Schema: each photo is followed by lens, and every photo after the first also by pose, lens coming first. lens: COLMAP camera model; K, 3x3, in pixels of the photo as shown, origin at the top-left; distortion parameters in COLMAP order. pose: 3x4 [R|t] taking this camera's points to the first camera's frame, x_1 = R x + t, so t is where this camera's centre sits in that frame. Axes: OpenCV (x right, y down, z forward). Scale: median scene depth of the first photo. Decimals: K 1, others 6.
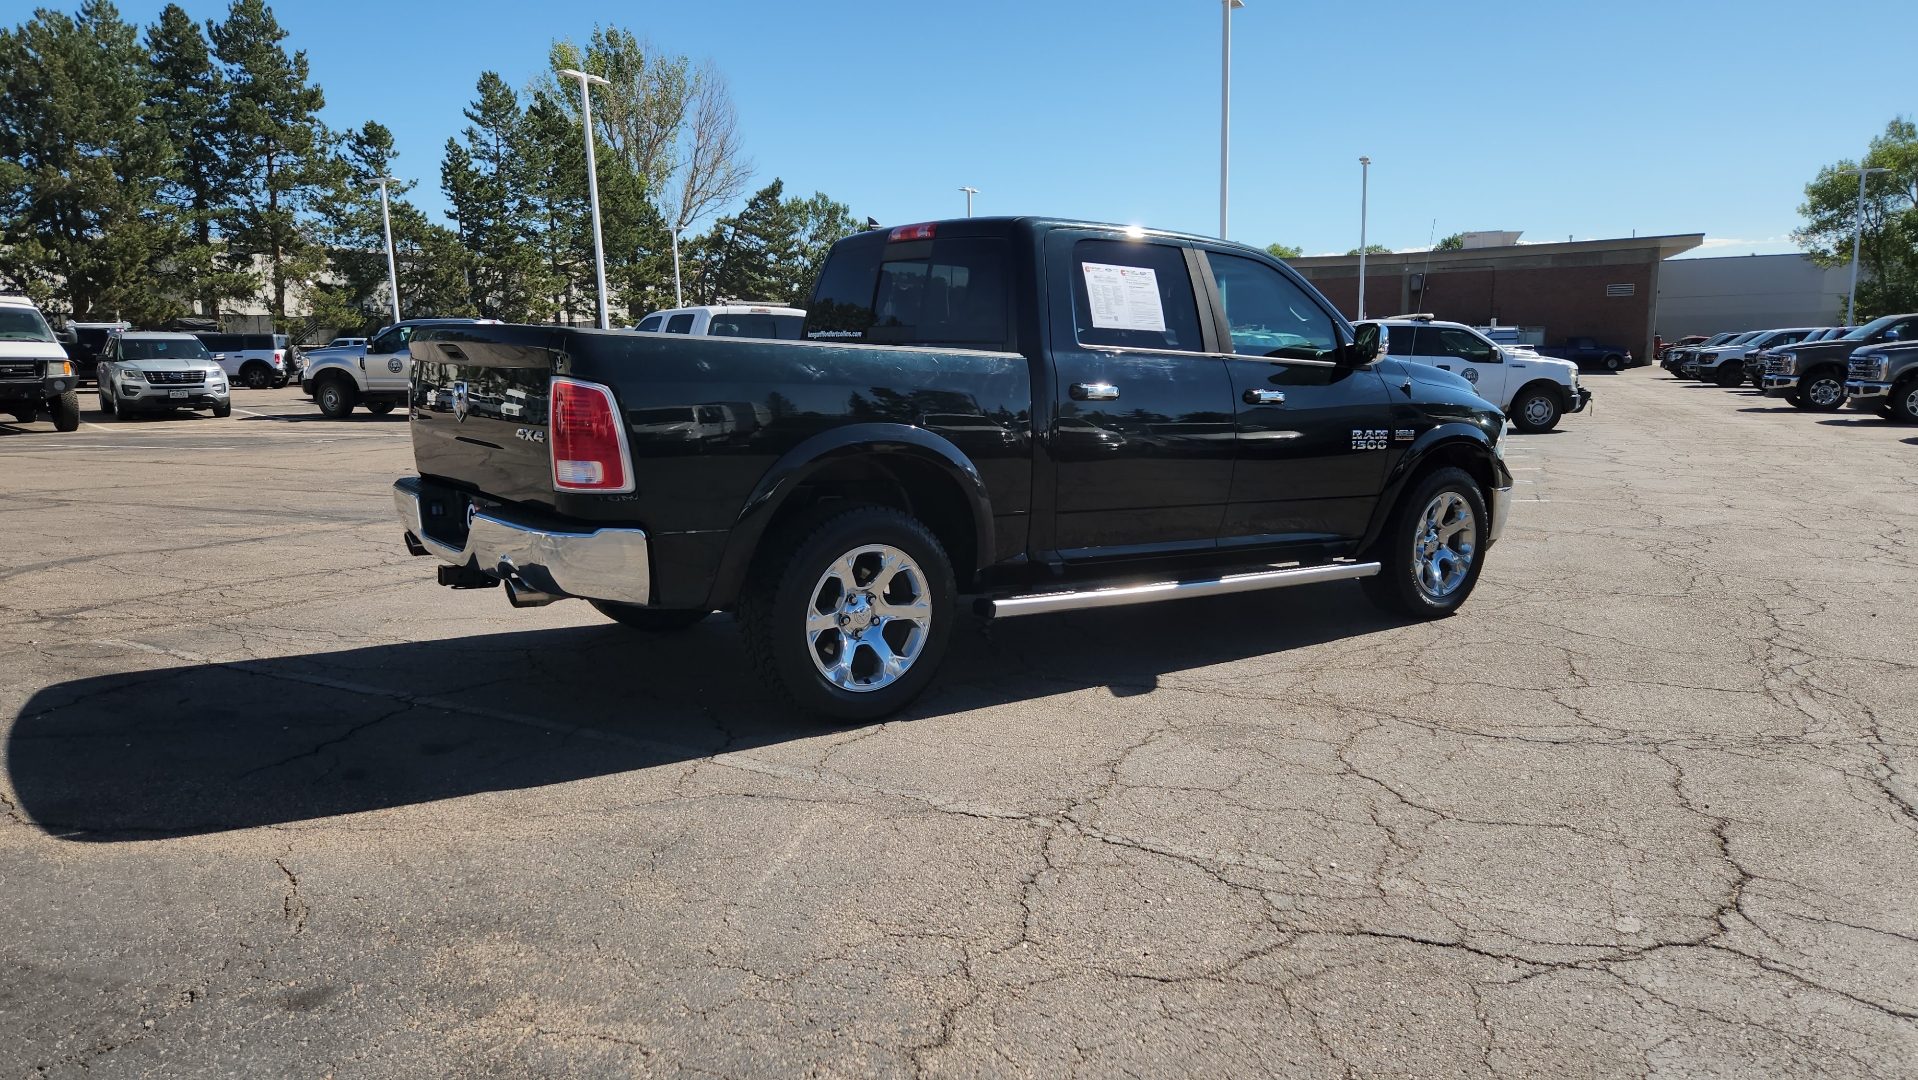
lens RADIAL K [[1283.4, 0, 923.2], [0, 1283.4, 549.8], [0, 0, 1]] dist [0.068922, -0.054860]
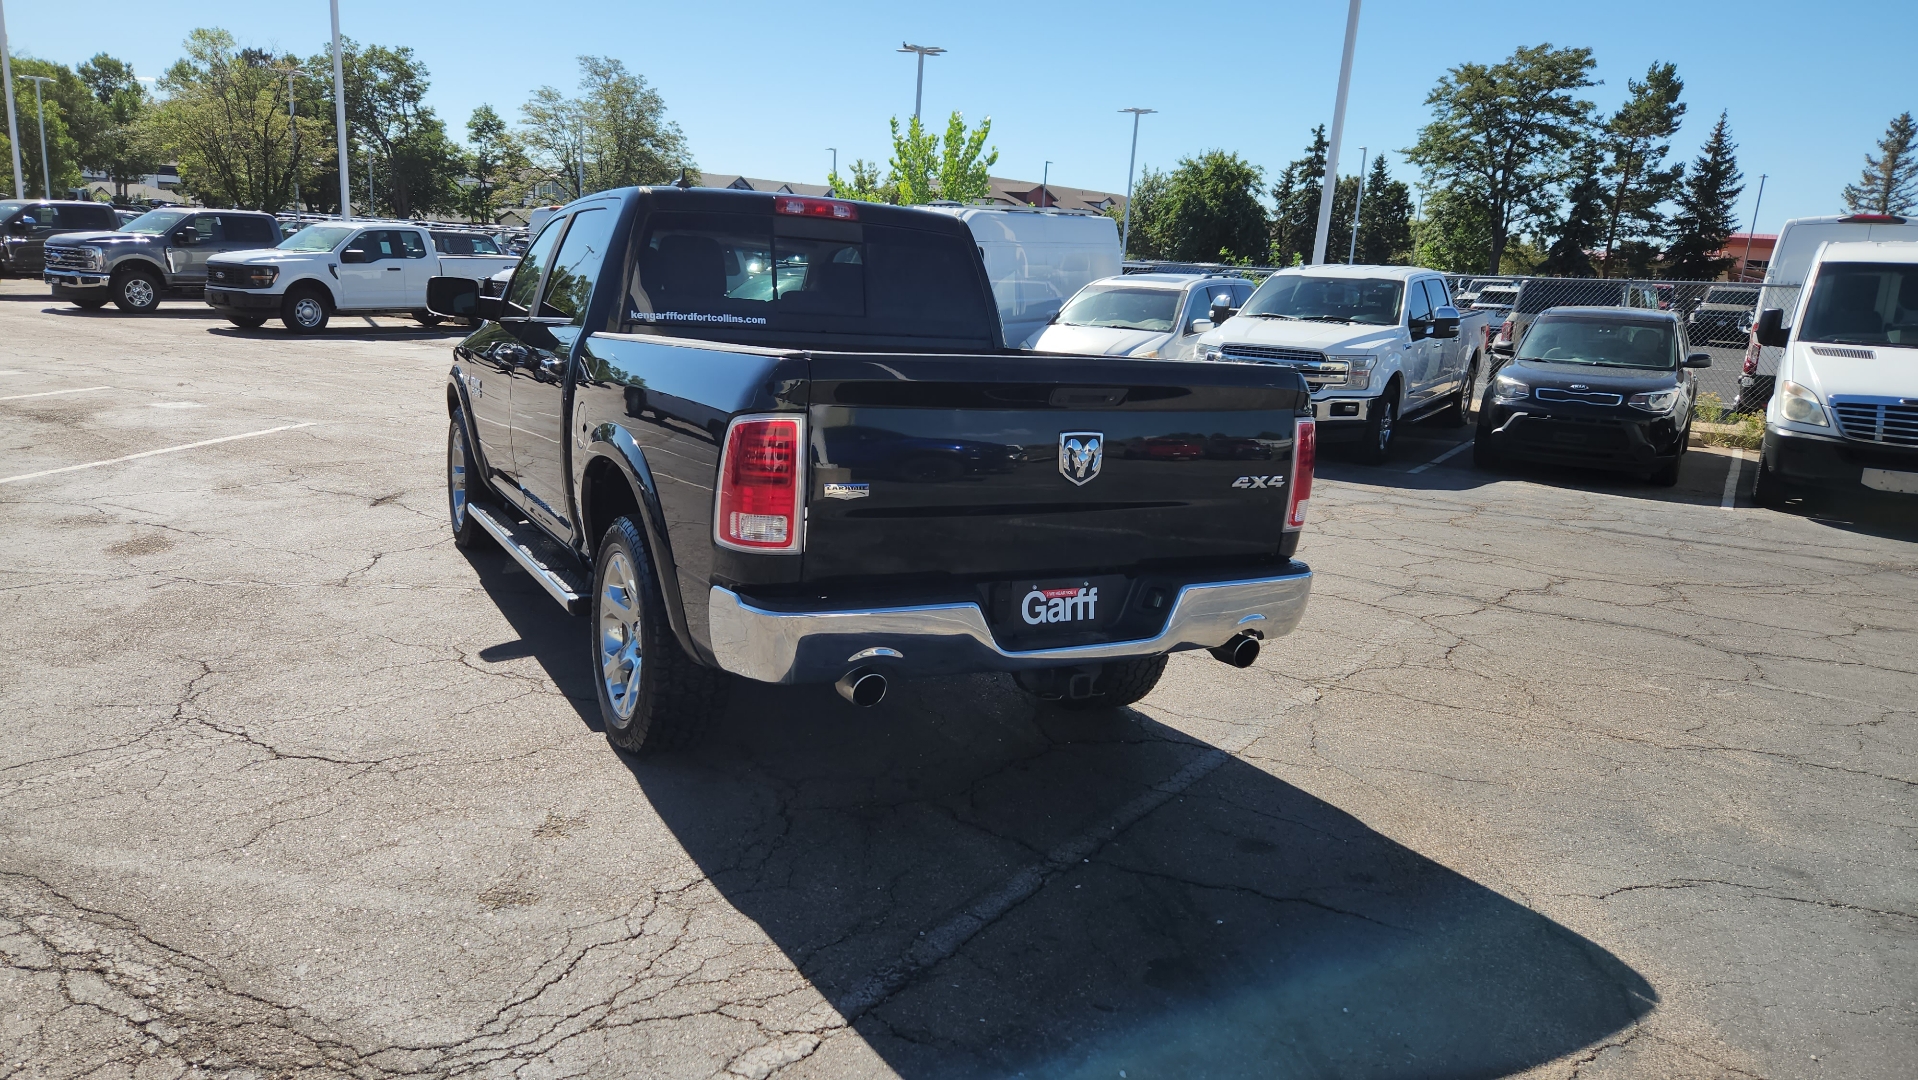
lens RADIAL K [[1283.4, 0, 928.6], [0, 1283.4, 549.3], [0, 0, 1]] dist [0.068922, -0.054860]
pose [[0.146172, -0.200095, 0.968812, -0.770225], [0.098087, 0.977436, 0.187077, -0.146743], [-0.984384, 0.067682, 0.162500, 0.667039]]
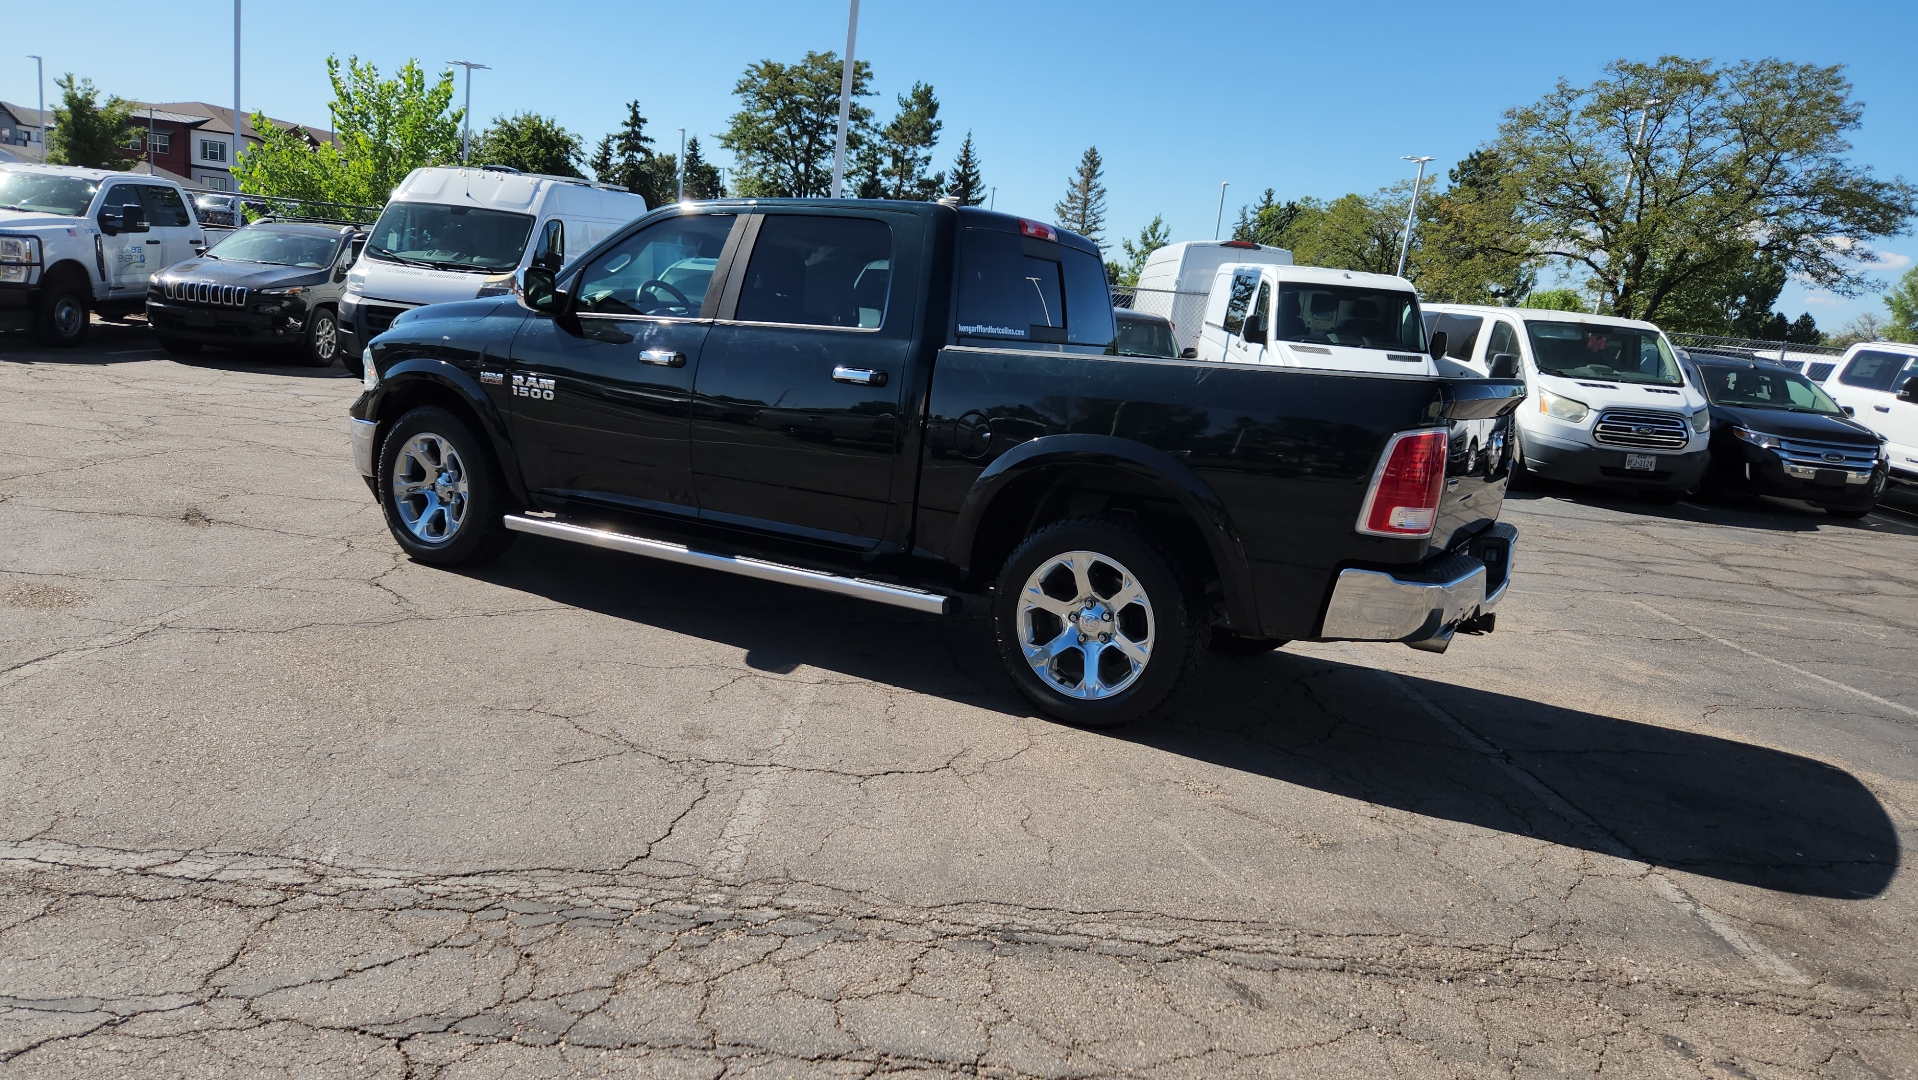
lens RADIAL K [[1283.4, 0, 934.5], [0, 1283.4, 555.2], [0, 0, 1]] dist [0.068922, -0.054860]
pose [[-0.391991, -0.217307, 0.893935, -0.776357], [0.044306, 0.966115, 0.254281, -0.220064], [-0.918901, 0.139283, -0.369081, 1.243173]]
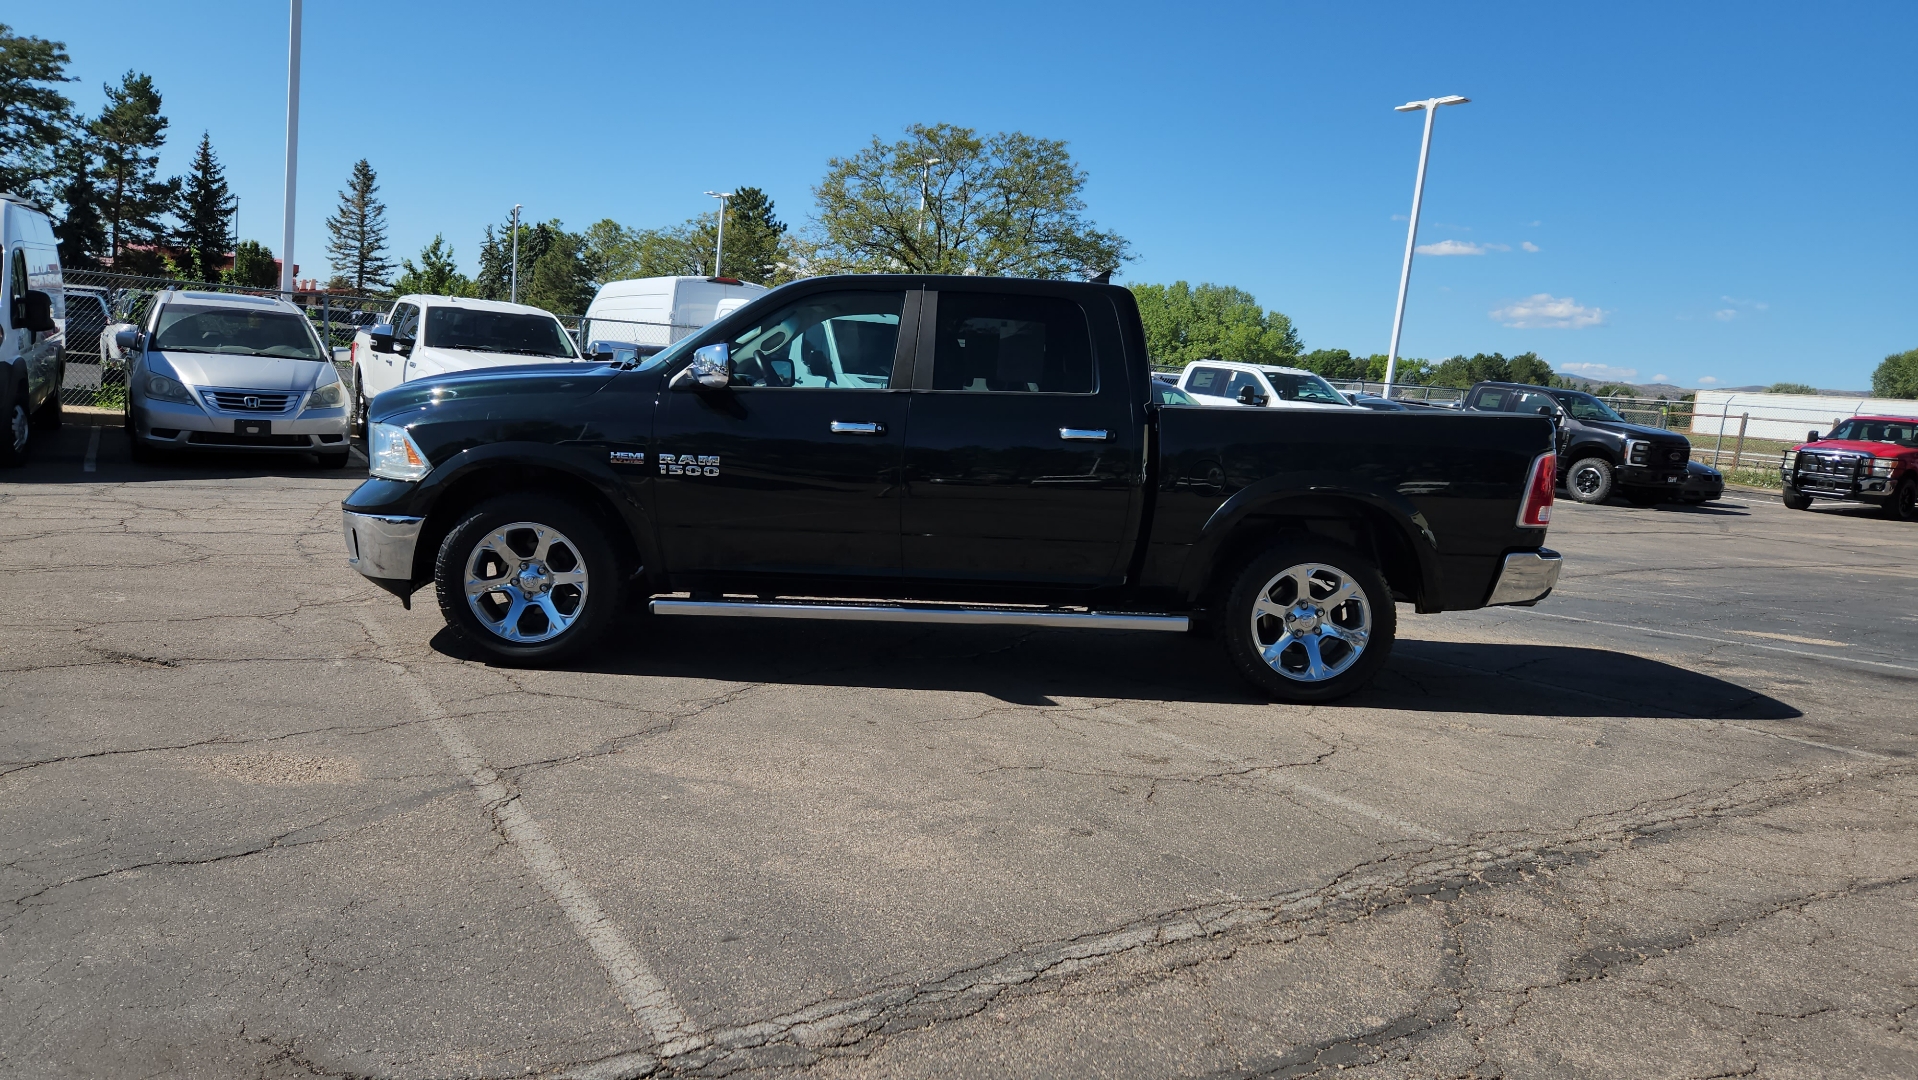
lens RADIAL K [[1283.4, 0, 930.3], [0, 1283.4, 539.5], [0, 0, 1]] dist [0.068922, -0.054860]
pose [[-0.823415, -0.128062, 0.552800, -0.463464], [0.014423, 0.969163, 0.246000, -0.276656], [-0.567256, 0.210533, -0.796176, 1.744743]]
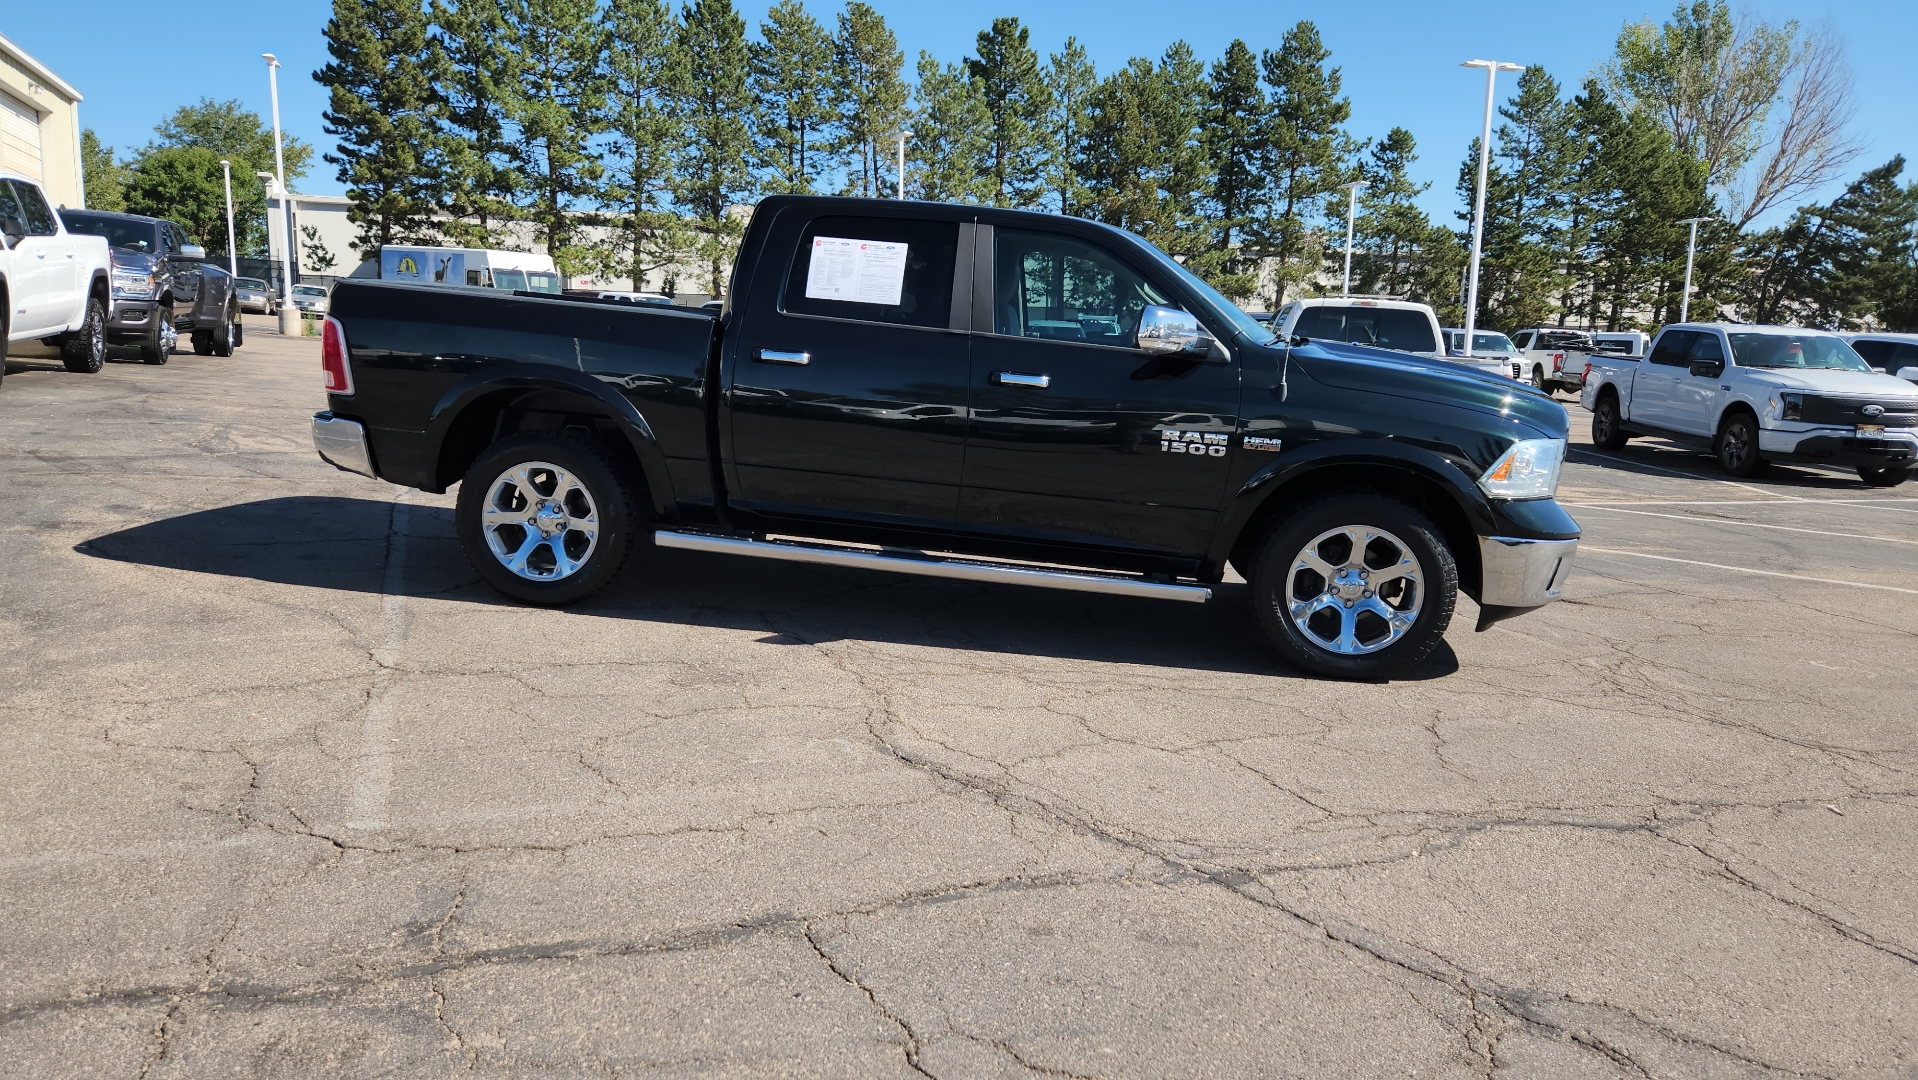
lens RADIAL K [[1283.4, 0, 936.5], [0, 1283.4, 532.3], [0, 0, 1]] dist [0.068922, -0.054860]
pose [[0.717144, 0.142733, -0.682152, 0.743008], [-0.152803, 0.987189, 0.045917, -0.035828], [0.679967, 0.071306, 0.729767, 0.239241]]
